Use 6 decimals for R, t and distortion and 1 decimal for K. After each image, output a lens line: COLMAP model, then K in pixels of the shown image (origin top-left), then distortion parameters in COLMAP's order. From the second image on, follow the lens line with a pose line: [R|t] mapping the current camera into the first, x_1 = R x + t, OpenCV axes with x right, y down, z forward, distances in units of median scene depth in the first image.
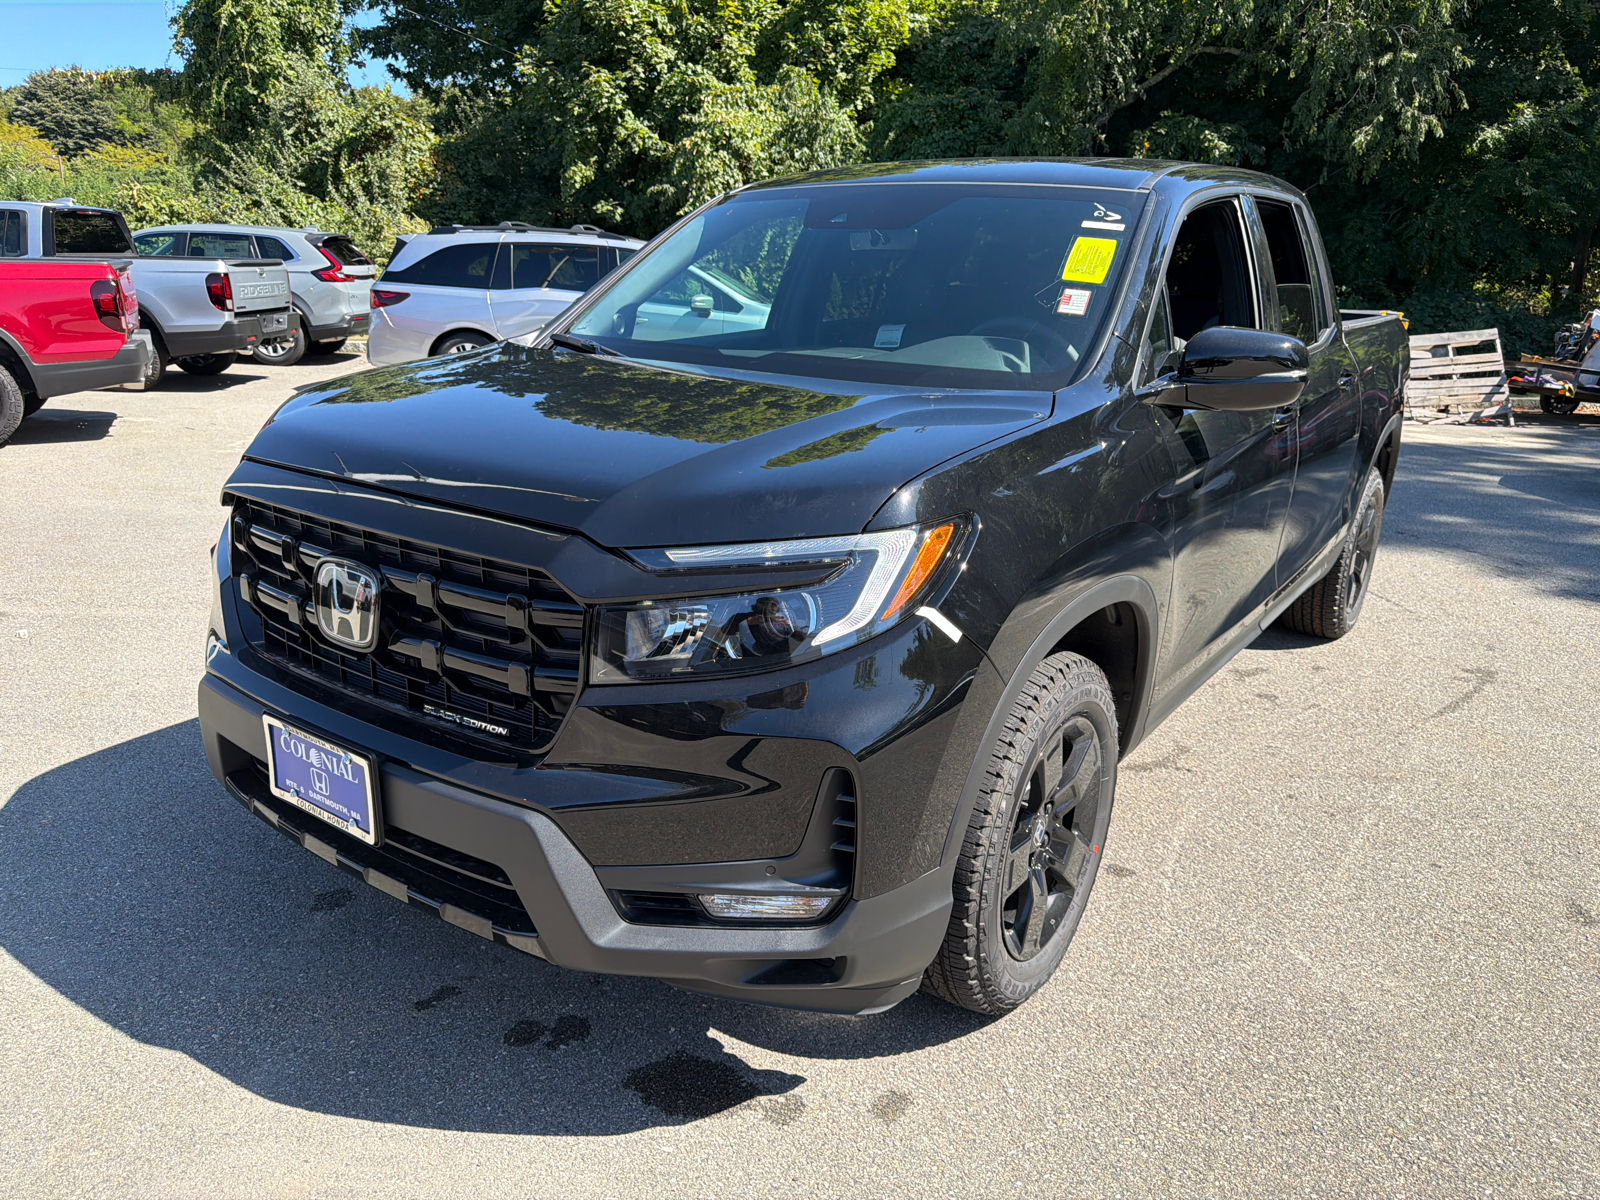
lens RADIAL K [[1103.3, 0, 796.7], [0, 1103.3, 600.5], [0, 0, 1]] dist [0.127709, -0.182847]
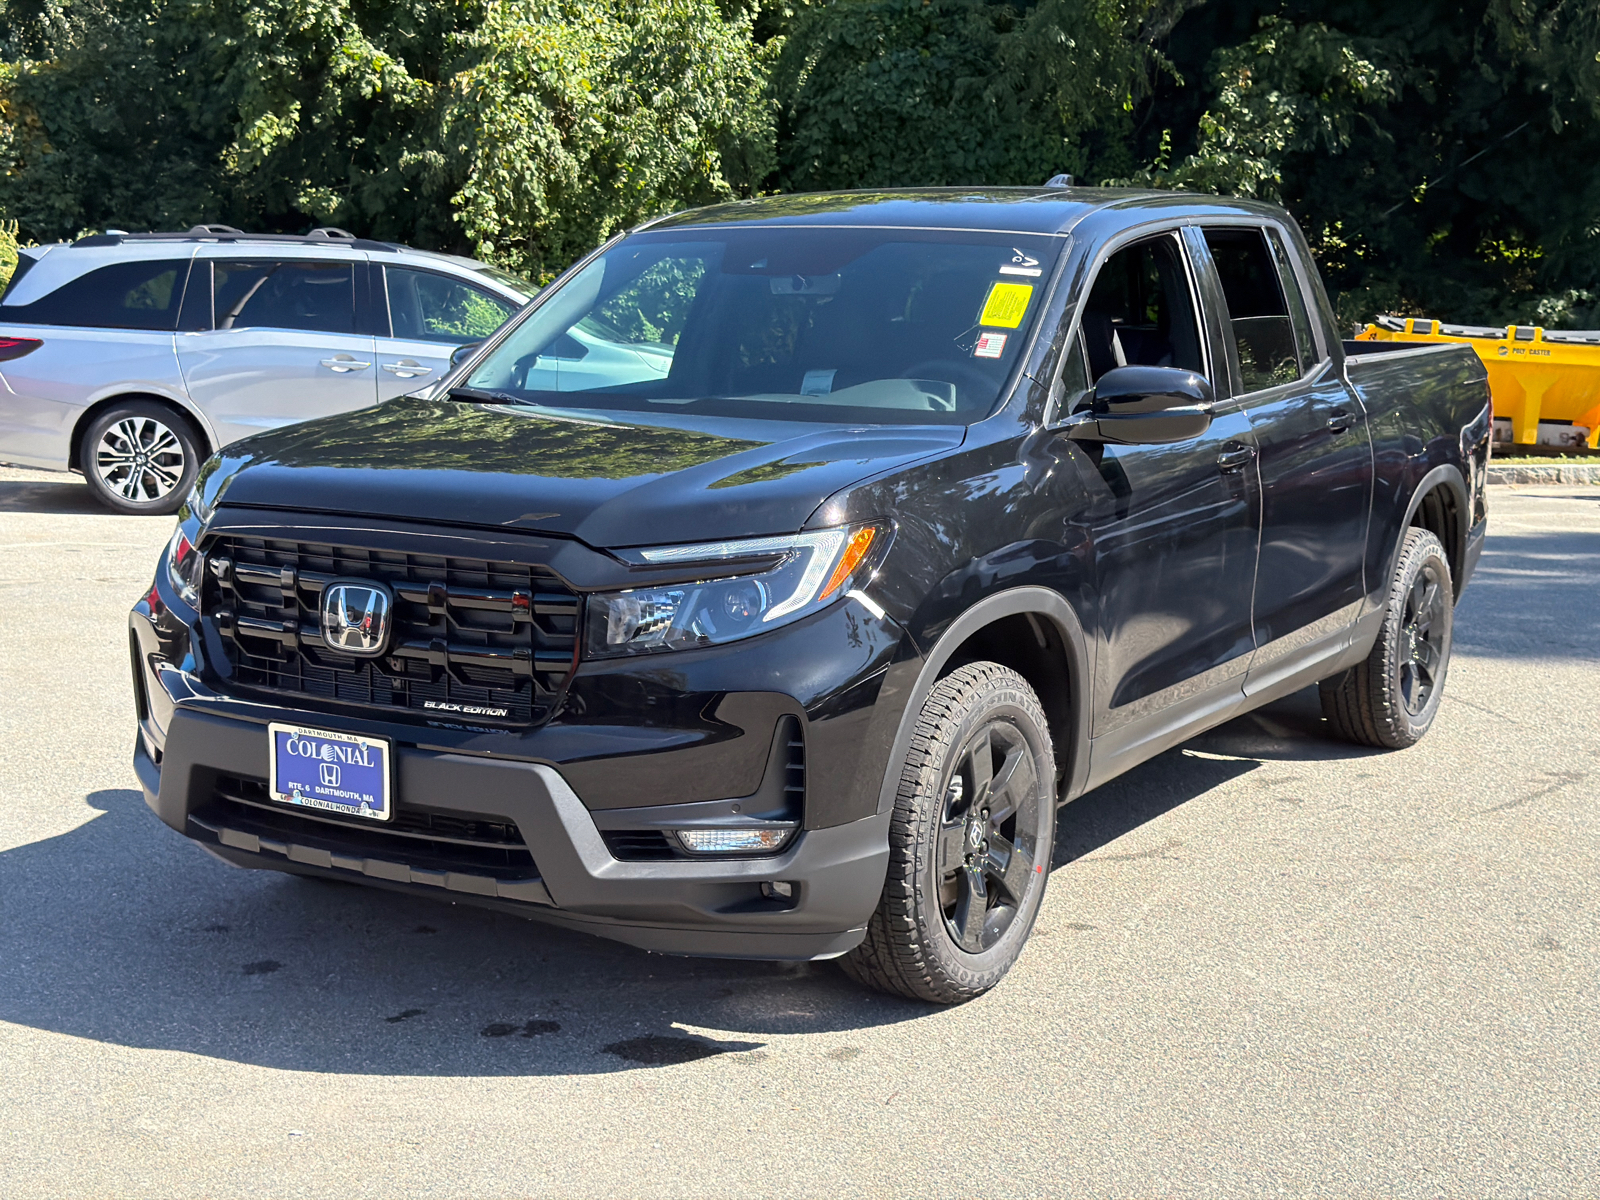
lens RADIAL K [[2157.2, 0, 799.5], [0, 2157.2, 626.4], [0, 0, 1]] dist [0.173619, 0.026872]
pose [[0.997233, -0.031559, 0.067305, -0.075470], [0.039916, 0.991139, -0.126686, 0.245521], [-0.062710, 0.129022, 0.989657, -0.967891]]
